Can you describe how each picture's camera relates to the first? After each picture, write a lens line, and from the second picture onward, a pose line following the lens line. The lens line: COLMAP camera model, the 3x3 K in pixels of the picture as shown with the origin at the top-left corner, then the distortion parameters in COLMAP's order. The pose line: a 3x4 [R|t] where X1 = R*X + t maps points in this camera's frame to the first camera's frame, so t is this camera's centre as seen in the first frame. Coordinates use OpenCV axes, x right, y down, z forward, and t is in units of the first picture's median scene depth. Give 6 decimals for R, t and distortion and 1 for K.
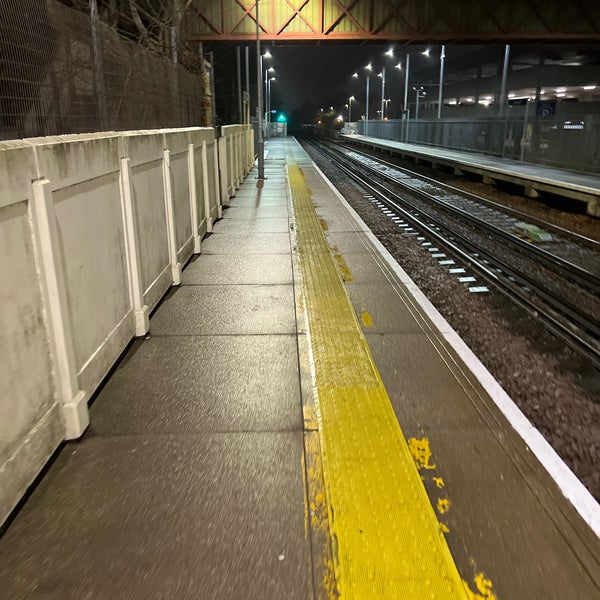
lens RADIAL K [[604.6, 0, 298.7], [0, 604.6, 300.3], [0, 0, 1]] dist [0.063019, 0.000000]
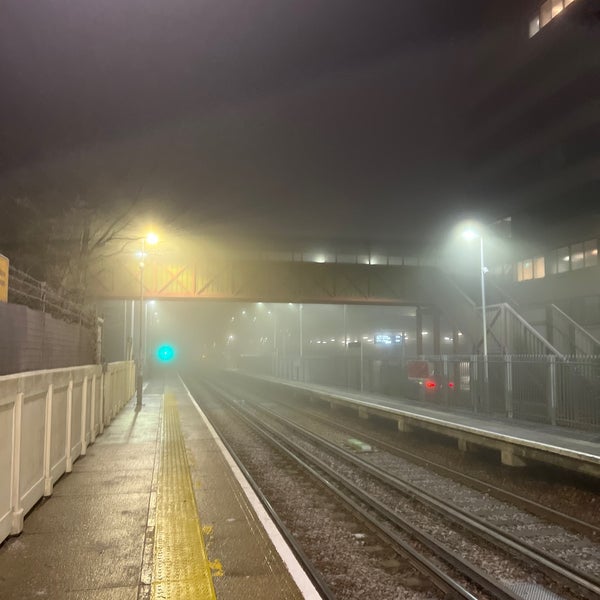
lens RADIAL K [[604.6, 0, 299.3], [0, 604.6, 302.9], [0, 0, 1]] dist [0.063019, 0.000000]
pose [[0.982541, 0.018090, 0.185164, 0.037522], [0.050920, 0.931111, -0.361165, 0.096932], [-0.178941, 0.364288, 0.913933, -0.362272]]
